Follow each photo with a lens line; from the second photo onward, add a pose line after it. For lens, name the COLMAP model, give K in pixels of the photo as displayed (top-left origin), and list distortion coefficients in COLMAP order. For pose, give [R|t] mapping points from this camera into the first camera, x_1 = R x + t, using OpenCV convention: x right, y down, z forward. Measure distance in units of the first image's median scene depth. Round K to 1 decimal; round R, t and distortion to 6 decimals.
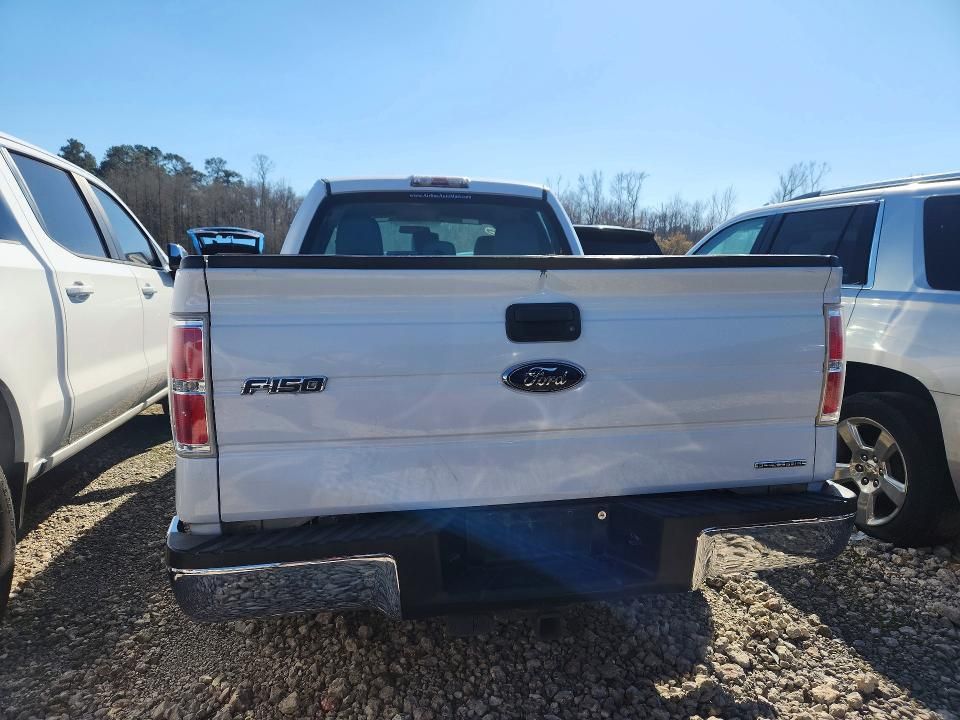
lens RADIAL K [[711.3, 0, 486.0], [0, 711.3, 362.0], [0, 0, 1]] dist [0.094347, -0.114143]
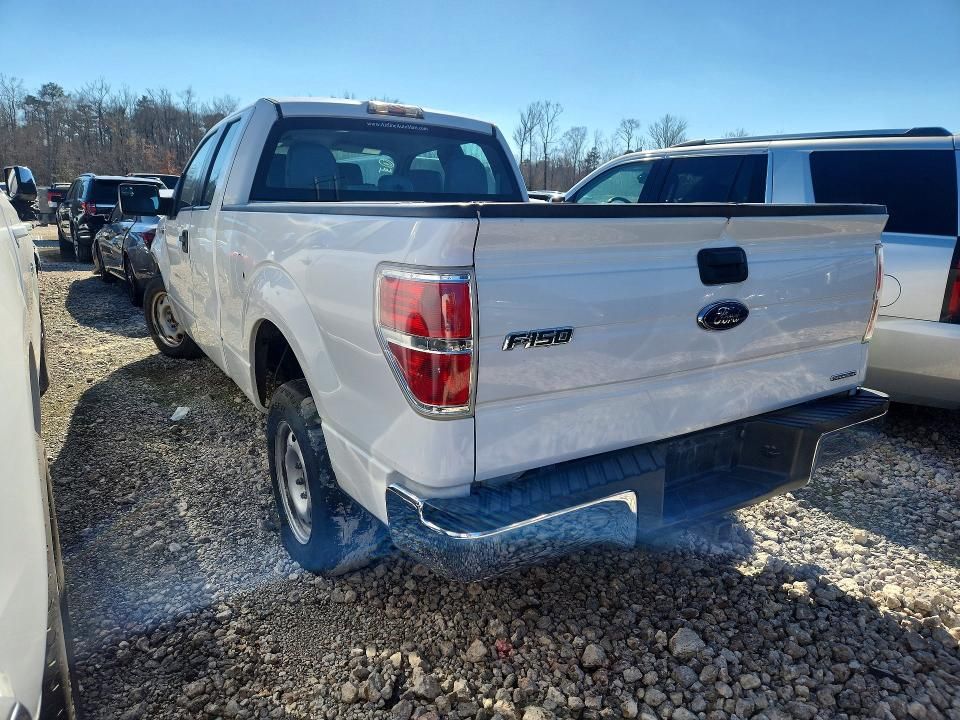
lens RADIAL K [[711.3, 0, 486.0], [0, 711.3, 362.0], [0, 0, 1]] dist [0.094347, -0.114143]
pose [[0.914107, -0.076068, 0.398274, -0.599774], [0.036424, 0.993679, 0.106187, -0.033473], [-0.403834, -0.082559, 0.911099, 0.110084]]
